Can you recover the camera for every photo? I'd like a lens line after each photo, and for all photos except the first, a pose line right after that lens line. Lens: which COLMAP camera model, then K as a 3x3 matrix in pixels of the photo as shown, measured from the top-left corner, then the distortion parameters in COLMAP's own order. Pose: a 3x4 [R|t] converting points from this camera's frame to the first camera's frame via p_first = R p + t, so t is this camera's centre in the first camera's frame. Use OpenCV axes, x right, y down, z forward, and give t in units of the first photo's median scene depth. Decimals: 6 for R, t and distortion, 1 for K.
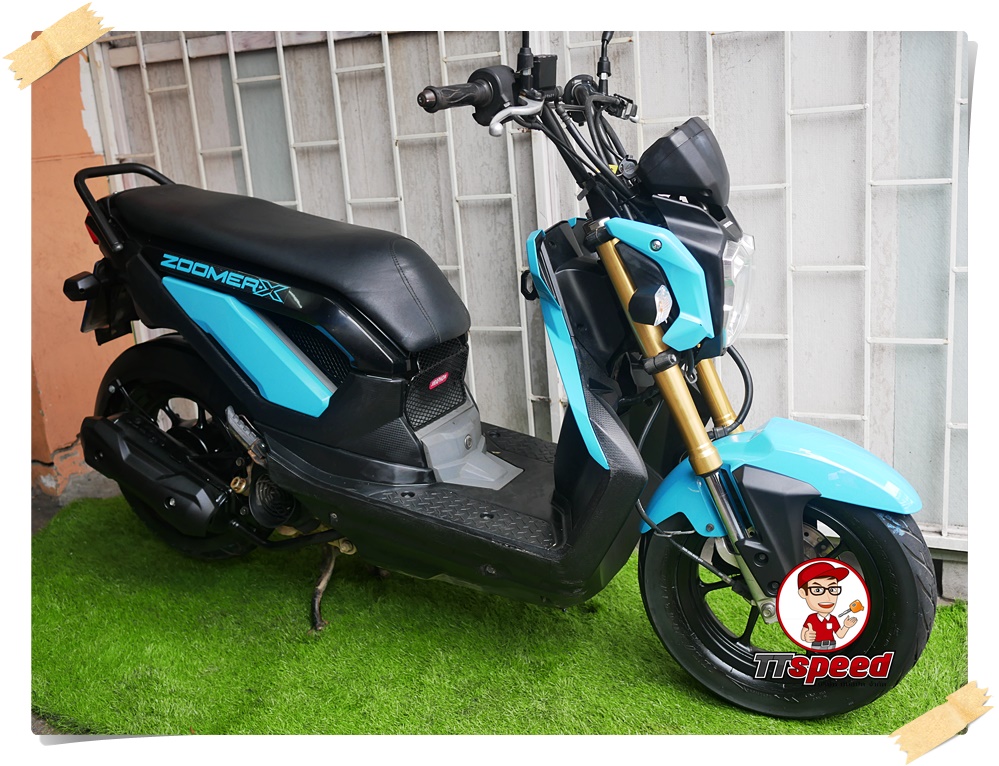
lens RADIAL K [[1030.9, 0, 499.5], [0, 1030.9, 383.0], [0, 0, 1]] dist [-0.040509, -0.003291]
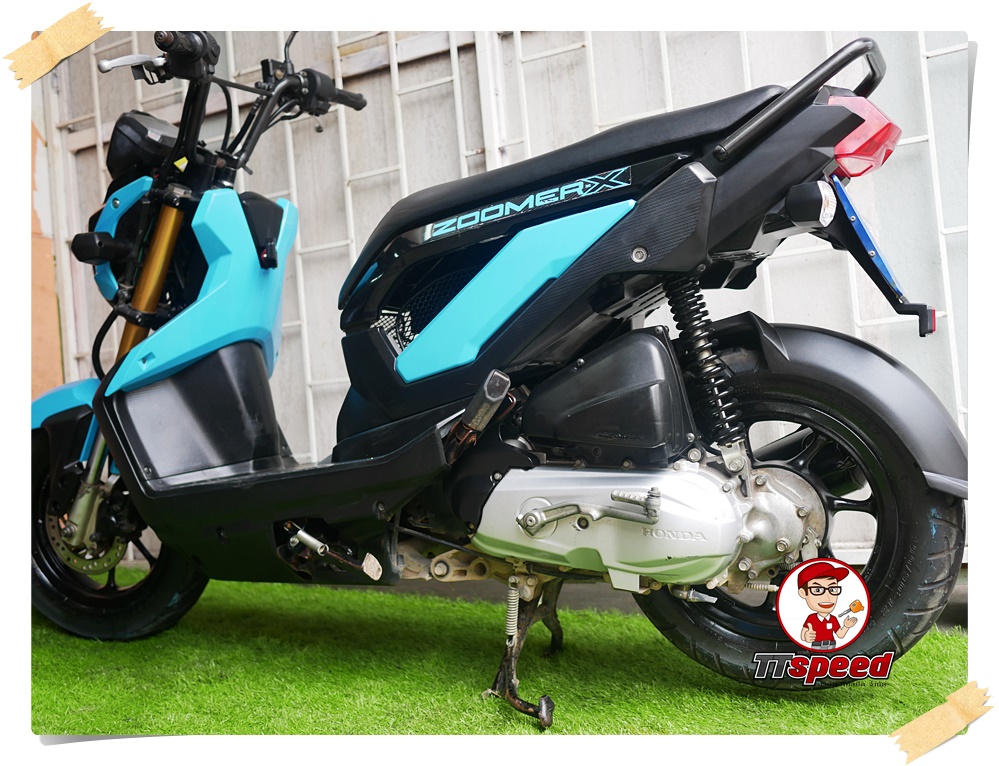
lens RADIAL K [[1030.9, 0, 499.5], [0, 1030.9, 383.0], [0, 0, 1]] dist [-0.040509, -0.003291]
pose [[0.999928, -0.011466, 0.003460, 0.034766], [0.011976, 0.960447, -0.278204, 0.210649], [-0.000133, 0.278225, 0.960516, 0.127188]]
